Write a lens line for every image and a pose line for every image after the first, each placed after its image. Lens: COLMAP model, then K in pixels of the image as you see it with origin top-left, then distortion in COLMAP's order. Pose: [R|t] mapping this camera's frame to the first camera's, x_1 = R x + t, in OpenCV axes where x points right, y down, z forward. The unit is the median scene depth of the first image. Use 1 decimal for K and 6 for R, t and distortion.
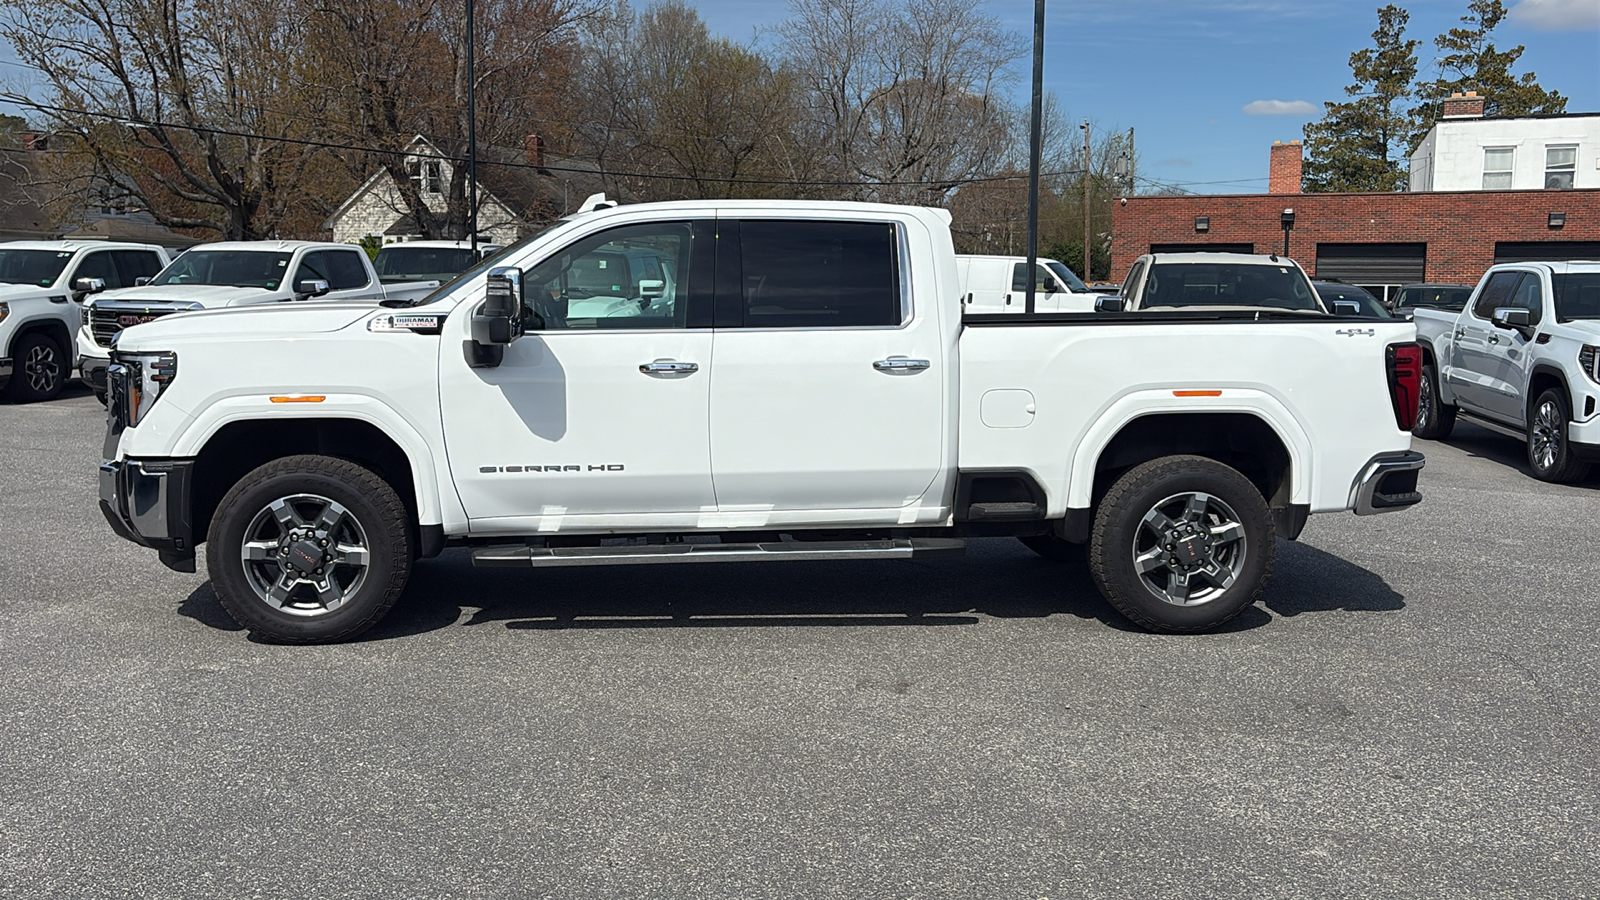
lens RADIAL K [[1480.3, 0, 799.7], [0, 1480.3, 478.2], [0, 0, 1]] dist [0.026298, 0.000000]
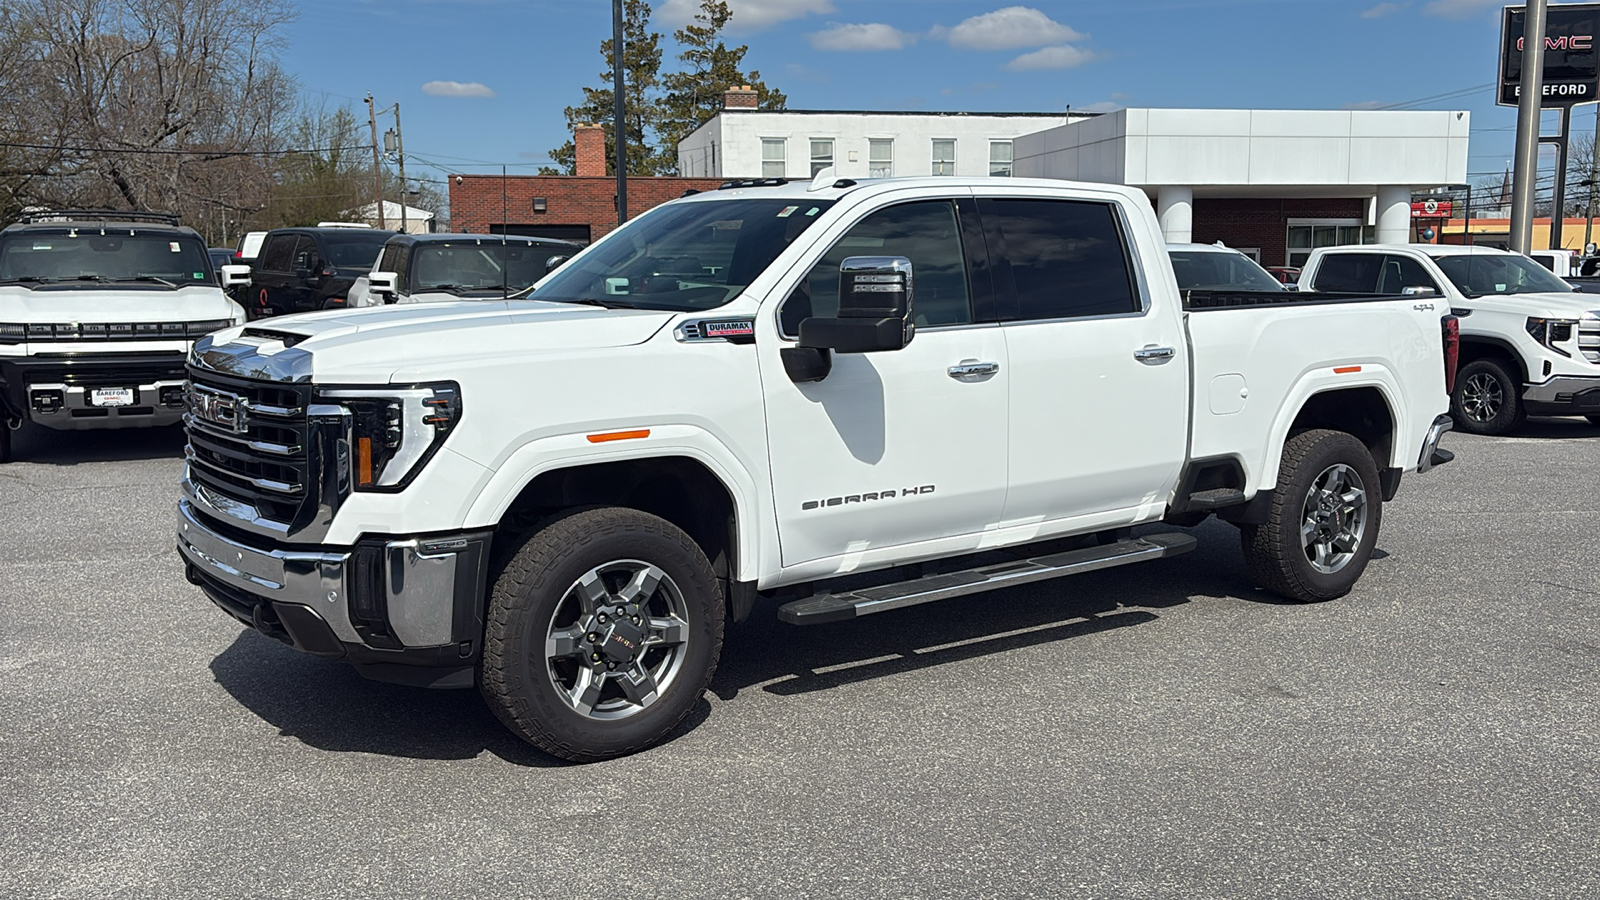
lens RADIAL K [[1480.3, 0, 794.3], [0, 1480.3, 487.3], [0, 0, 1]] dist [0.026298, 0.000000]
pose [[0.861809, -0.087533, 0.499622, -0.595713], [0.077727, 0.996154, 0.040450, -0.047205], [-0.501241, 0.003974, 0.865298, 0.287596]]
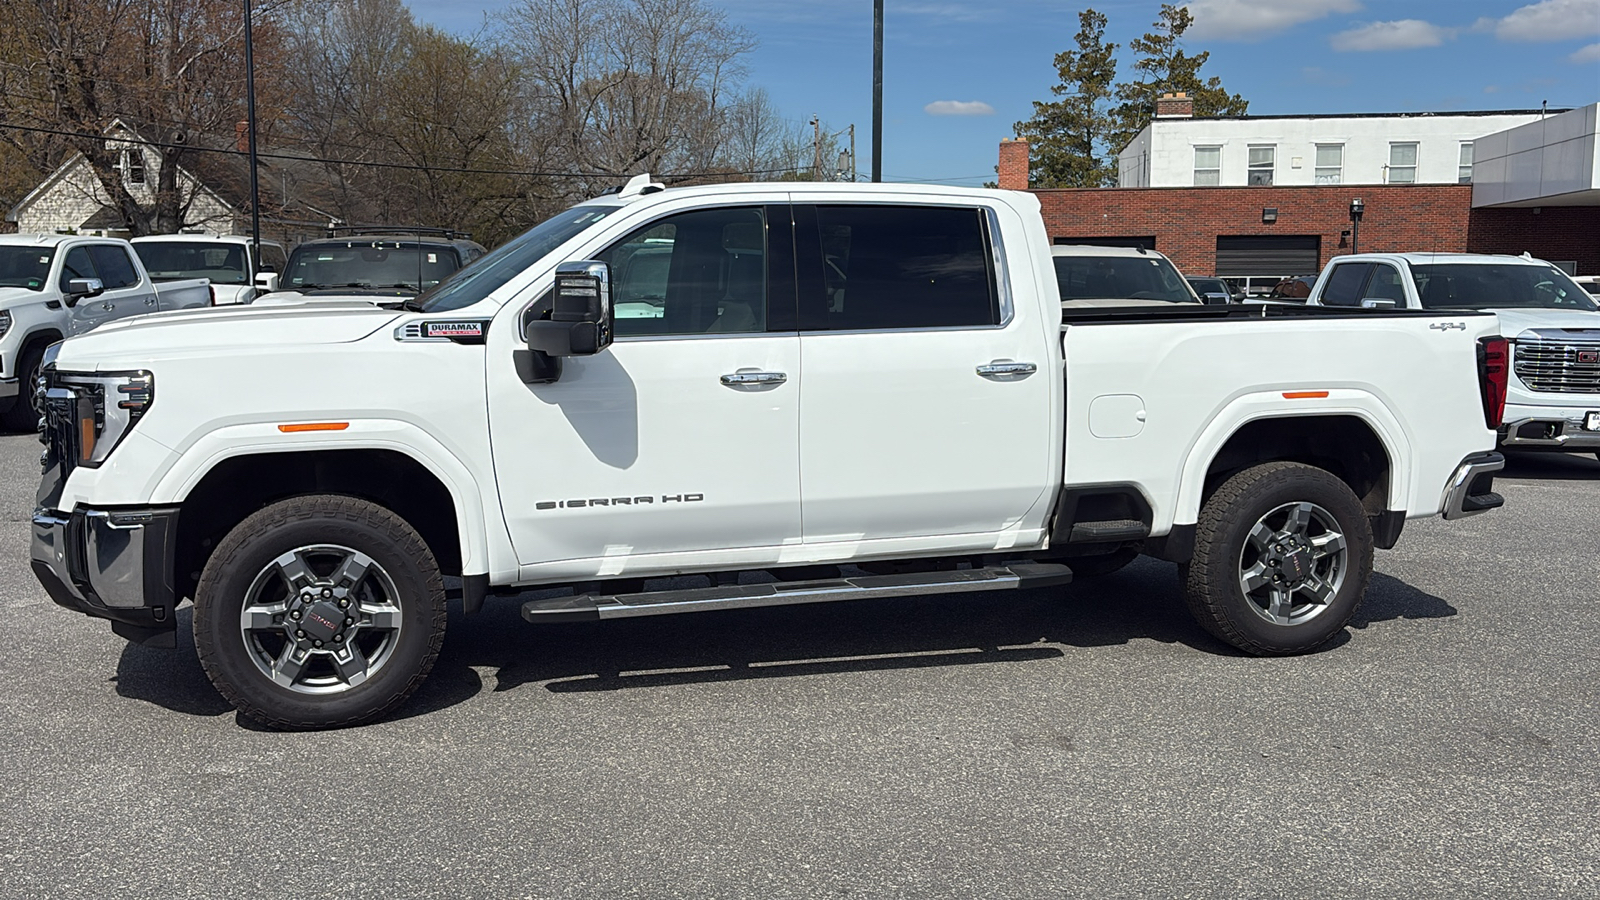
lens RADIAL K [[1480.3, 0, 770.0], [0, 1480.3, 470.6], [0, 0, 1]] dist [0.026298, 0.000000]
pose [[0.982831, -0.030488, 0.181974, -0.226352], [0.030760, 0.999526, 0.001328, -0.021578], [-0.181928, 0.004292, 0.983302, 0.154156]]
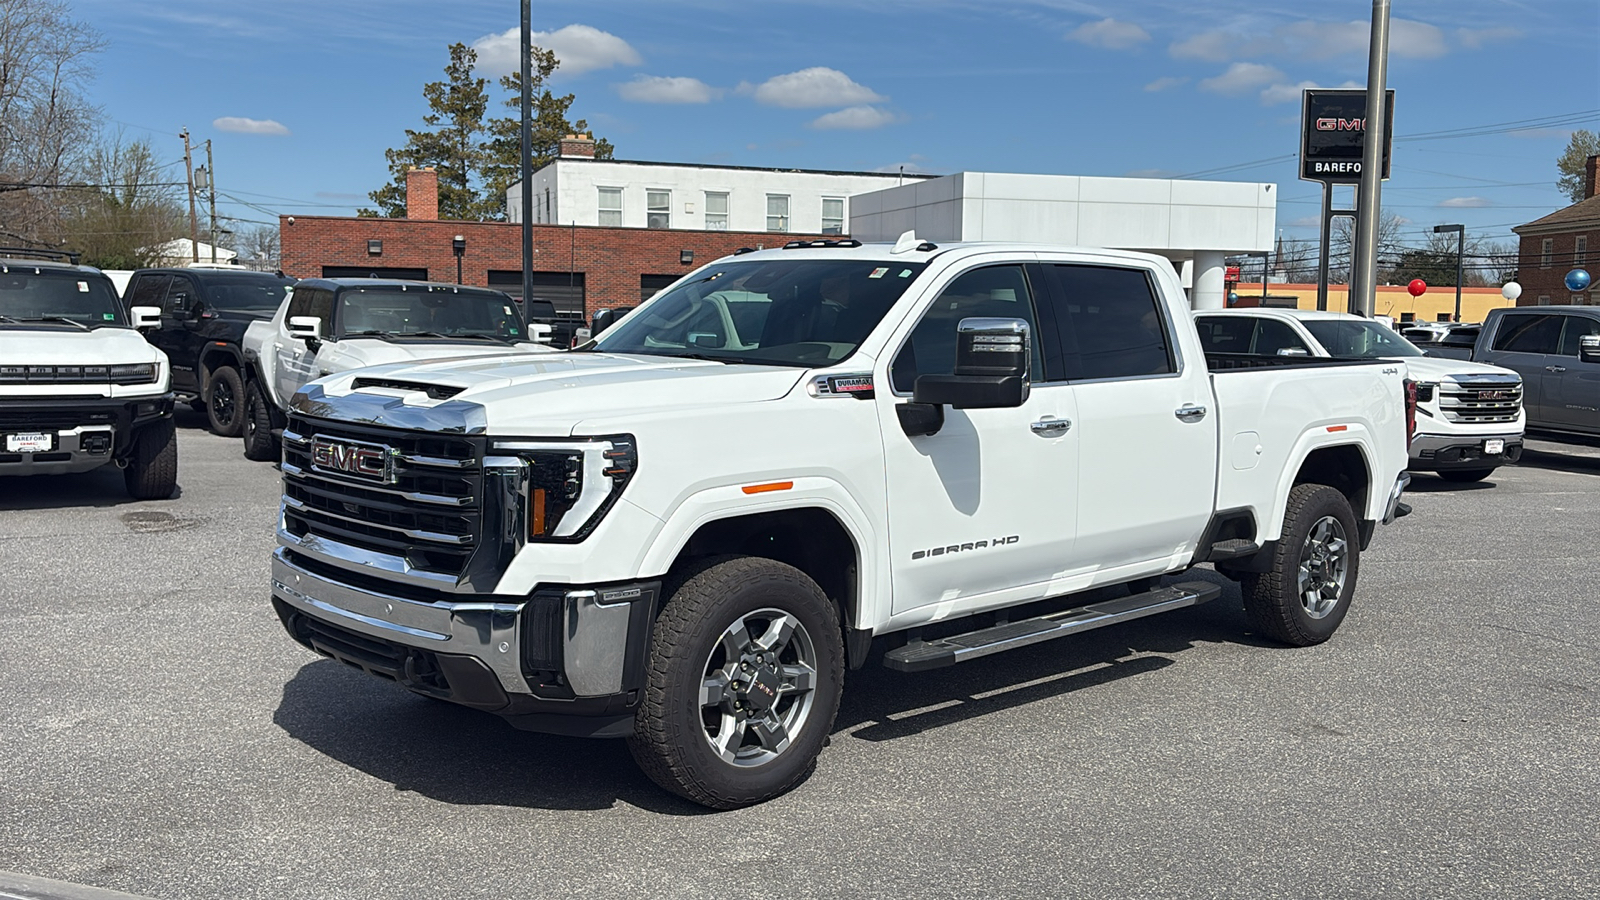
lens RADIAL K [[1480.3, 0, 785.2], [0, 1480.3, 483.0], [0, 0, 1]] dist [0.026298, 0.000000]
pose [[0.790718, -0.065452, 0.608672, -0.745968], [0.071513, 0.997337, 0.014345, -0.061739], [-0.607990, 0.032185, 0.793292, 0.360723]]
